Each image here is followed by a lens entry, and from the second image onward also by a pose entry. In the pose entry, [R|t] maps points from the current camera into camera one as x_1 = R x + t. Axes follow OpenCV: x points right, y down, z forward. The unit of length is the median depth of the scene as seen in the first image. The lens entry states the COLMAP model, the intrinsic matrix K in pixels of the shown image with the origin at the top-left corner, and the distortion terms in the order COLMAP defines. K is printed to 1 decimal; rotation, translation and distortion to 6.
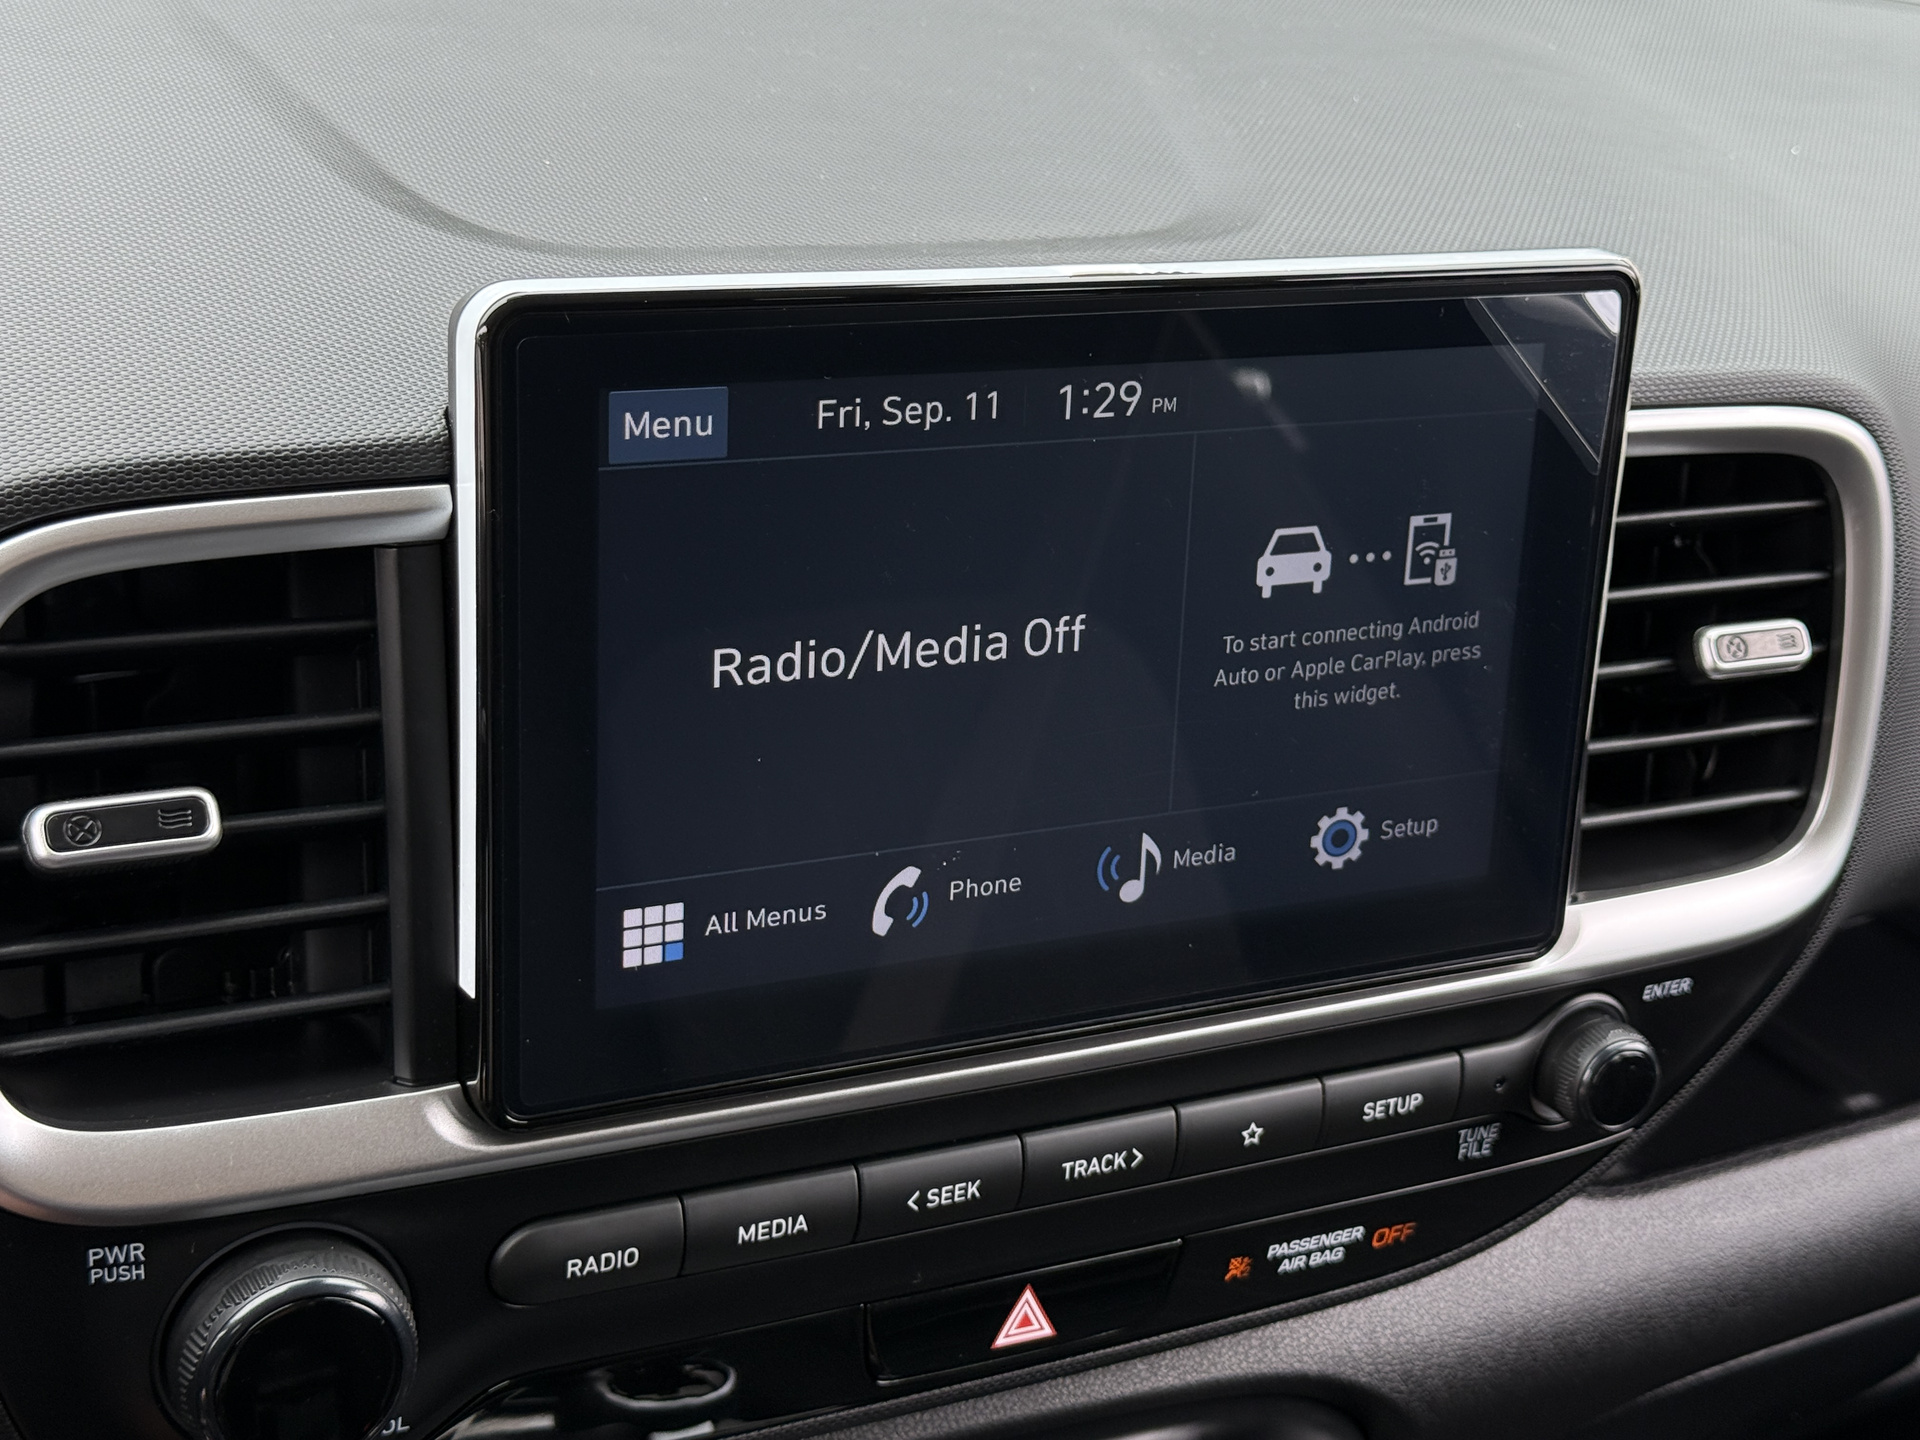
lens RADIAL K [[2816.5, 0, 976.7], [0, 2816.5, 714.0], [0, 0, 1]] dist [0.100911, 0.000000]
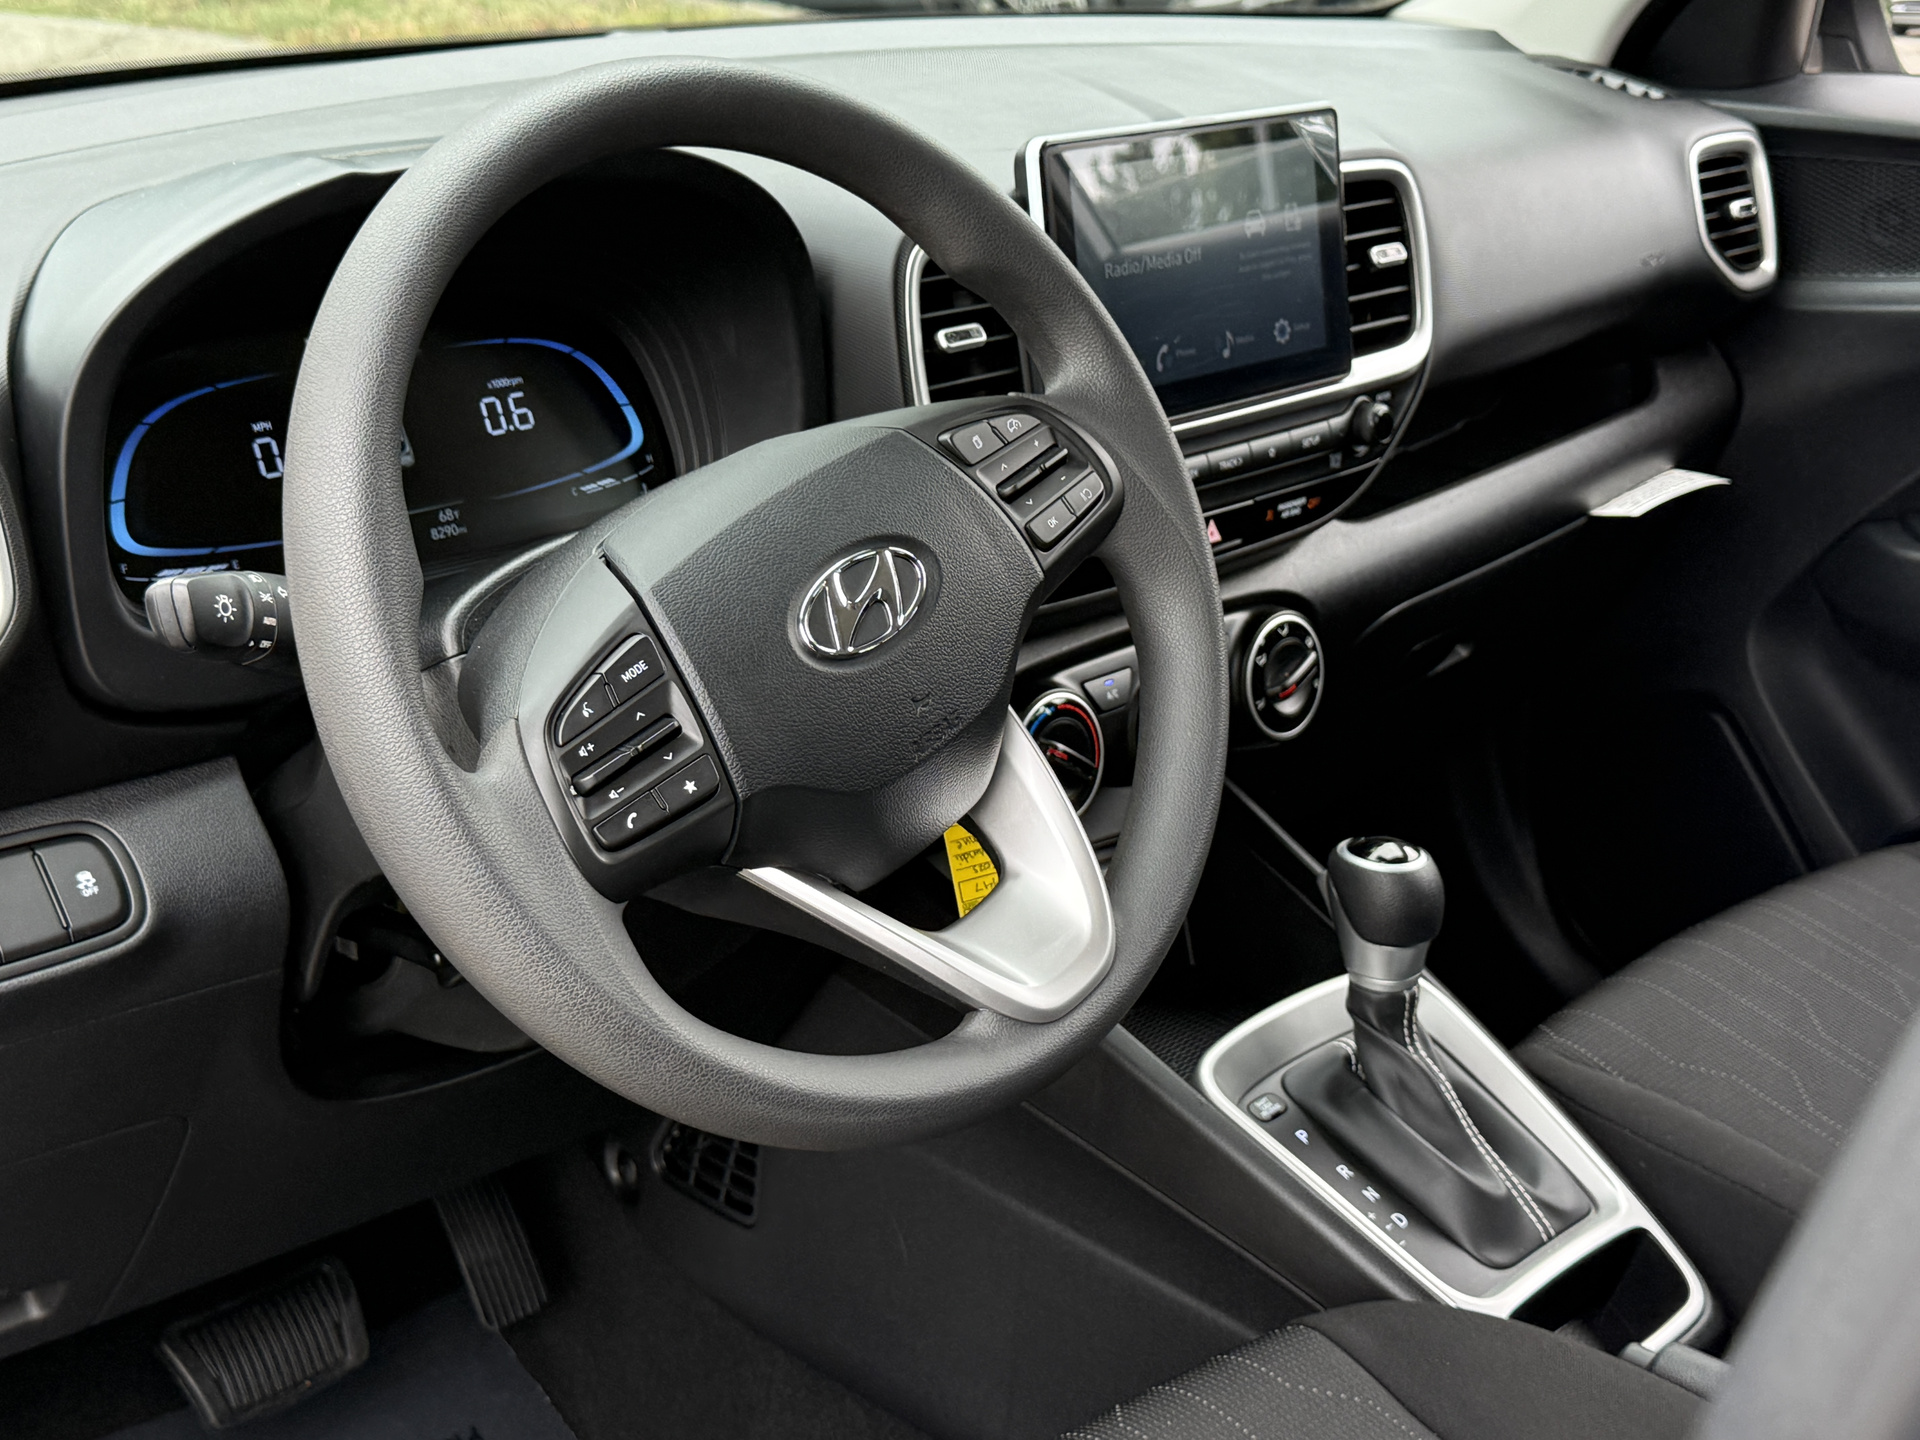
lens RADIAL K [[2562.7, 0, 969.2], [0, 2562.7, 711.5], [0, 0, 1]] dist [0.104001, 0.000000]
pose [[0.939722, -0.210986, 0.269088, -0.871340], [0.230112, 0.972289, -0.041258, 0.421964], [-0.252926, 0.100691, 0.962232, -1.218848]]
